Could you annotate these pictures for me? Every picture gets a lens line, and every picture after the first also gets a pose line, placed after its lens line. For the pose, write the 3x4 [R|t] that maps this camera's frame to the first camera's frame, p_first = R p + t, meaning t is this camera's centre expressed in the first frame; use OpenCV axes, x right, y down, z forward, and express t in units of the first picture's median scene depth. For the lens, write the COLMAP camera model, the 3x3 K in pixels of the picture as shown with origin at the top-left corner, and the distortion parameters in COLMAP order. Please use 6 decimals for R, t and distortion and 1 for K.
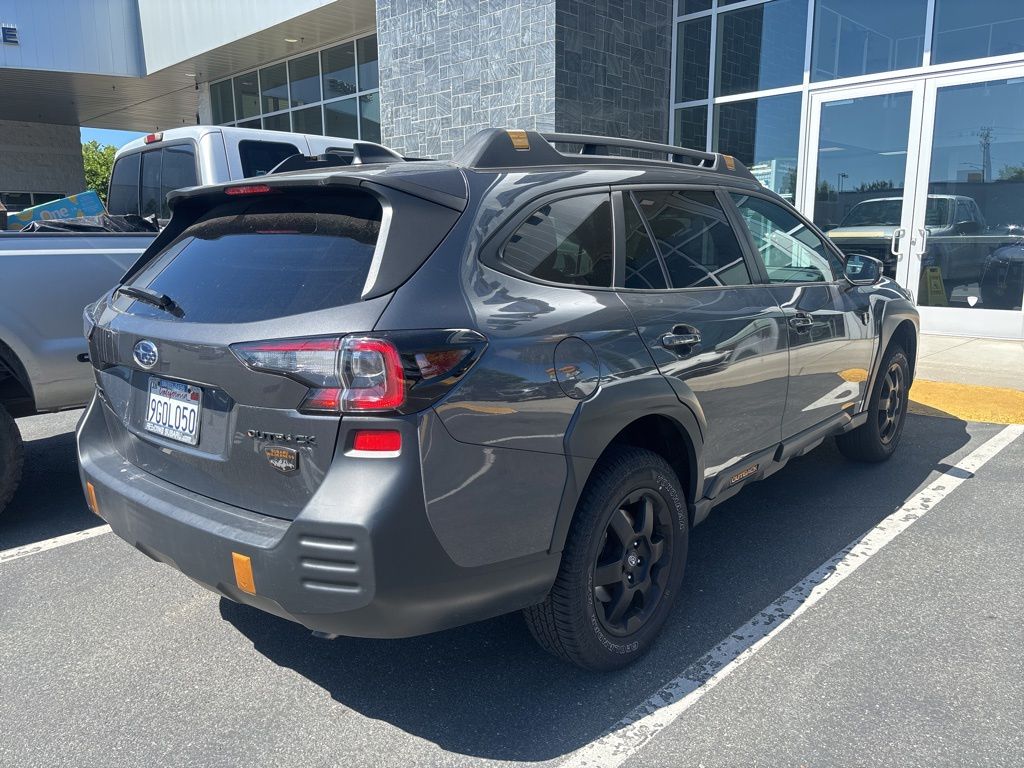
lens RADIAL K [[785.7, 0, 512.0], [0, 785.7, 384.0], [0, 0, 1]] dist [0.035188, -0.045137]
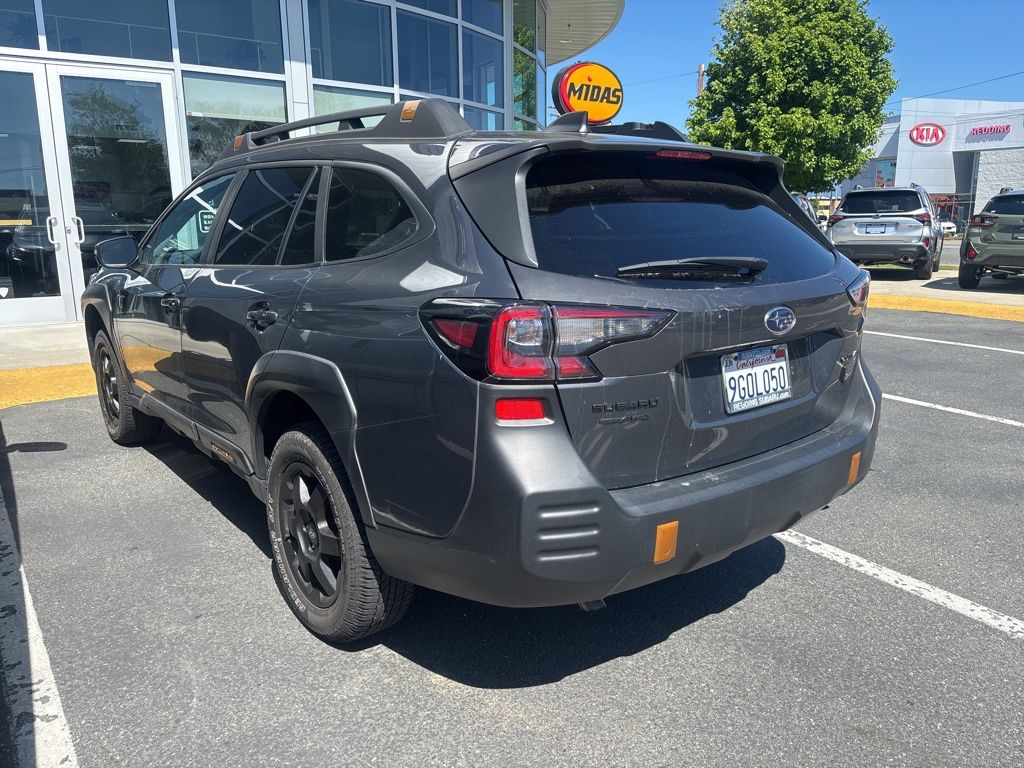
lens RADIAL K [[785.7, 0, 512.0], [0, 785.7, 384.0], [0, 0, 1]] dist [0.035188, -0.045137]
pose [[0.170340, -0.190398, 0.966816, -1.135588], [0.187100, 0.969556, 0.157974, -0.136395], [-0.967460, 0.153982, 0.200778, 0.870714]]
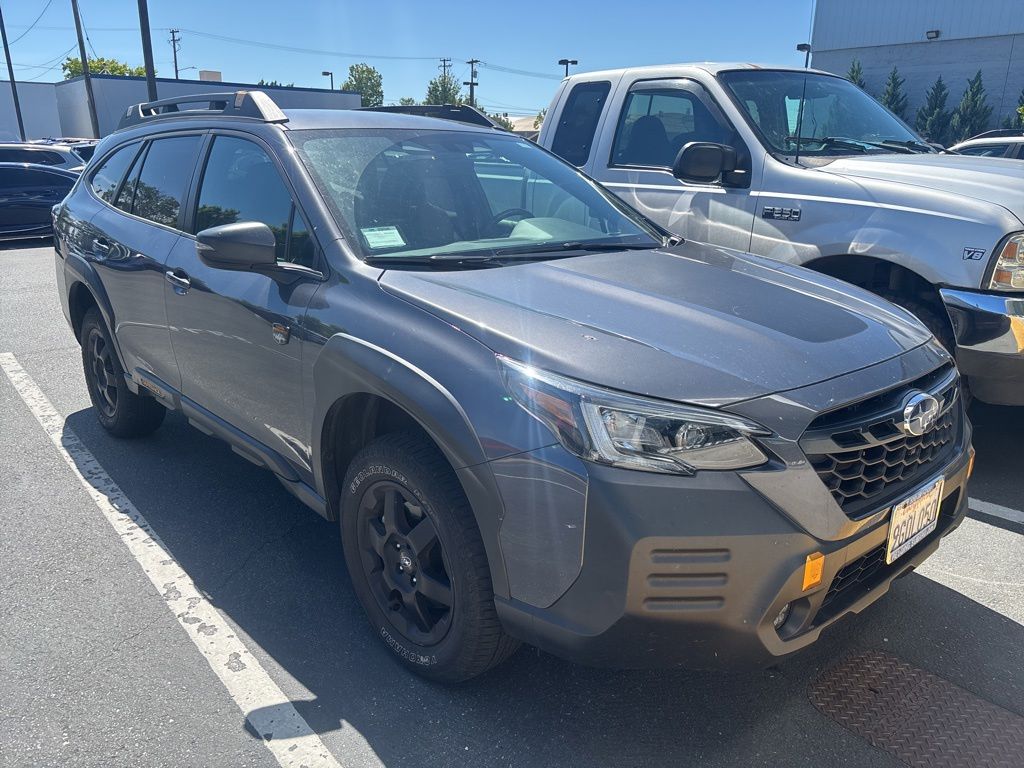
lens RADIAL K [[785.7, 0, 512.0], [0, 785.7, 384.0], [0, 0, 1]] dist [0.035188, -0.045137]
pose [[-0.125213, 0.289365, -0.948994, 1.439407], [-0.194576, 0.930784, 0.309486, -0.380173], [0.972863, 0.223403, -0.060243, 1.720770]]
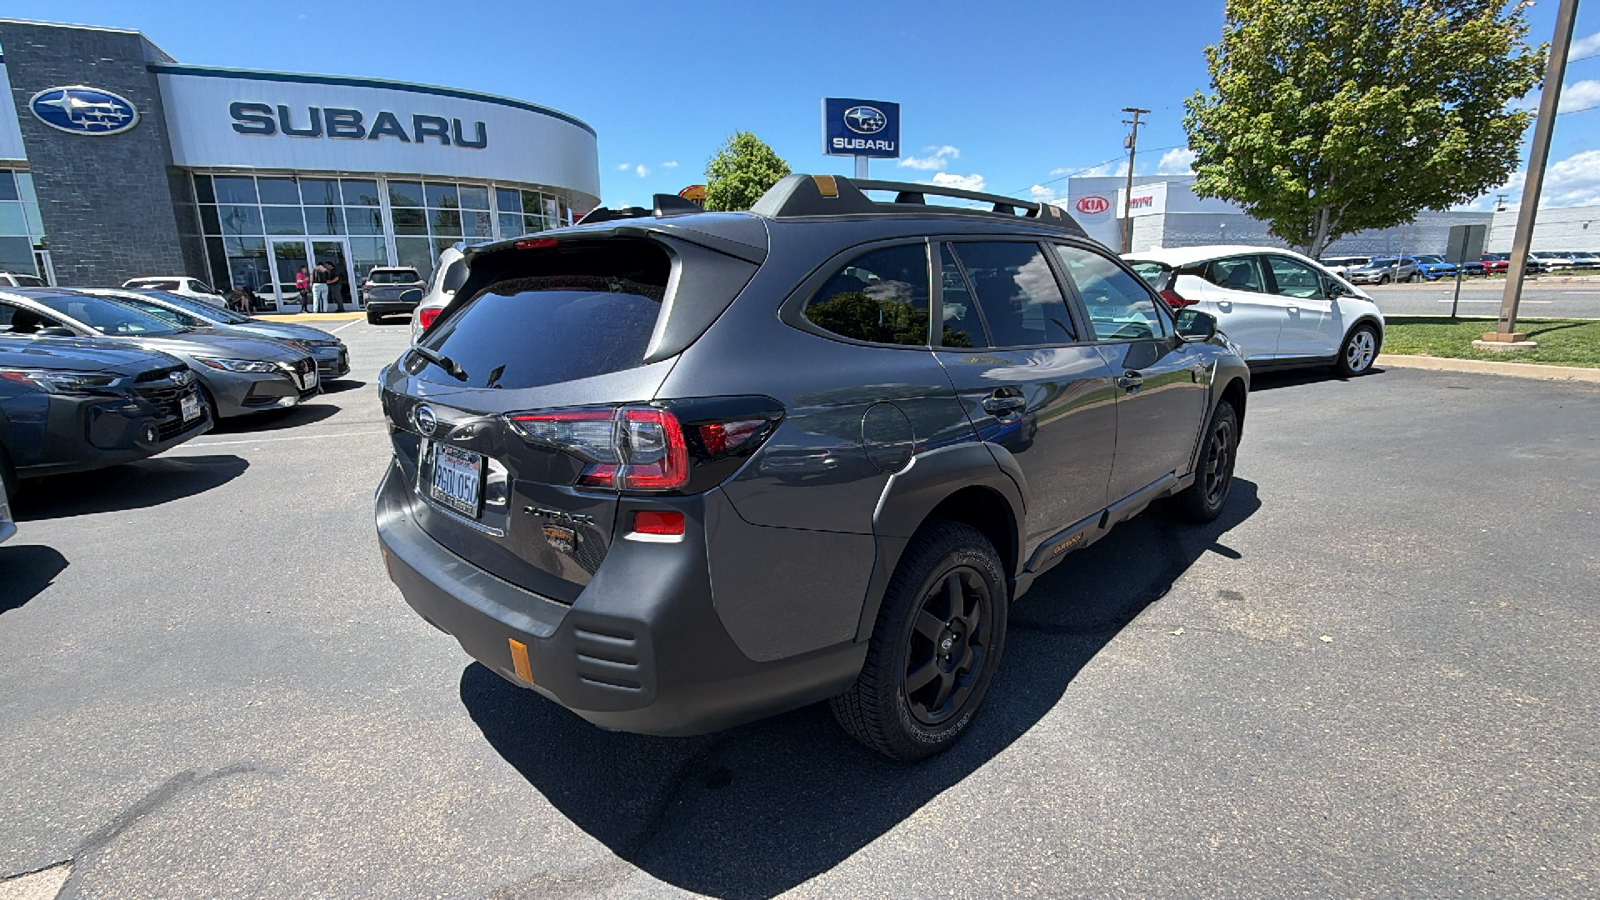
lens RADIAL K [[737.9, 0, 794.2], [0, 737.9, 450.0], [0, 0, 1]] dist [-0.002926, -0.000139]
pose [[0.998546, 0.005151, -0.053658, 0.016809], [-0.003753, 0.999652, 0.026115, -0.021659], [0.053774, -0.025875, 0.998218, 0.117090]]
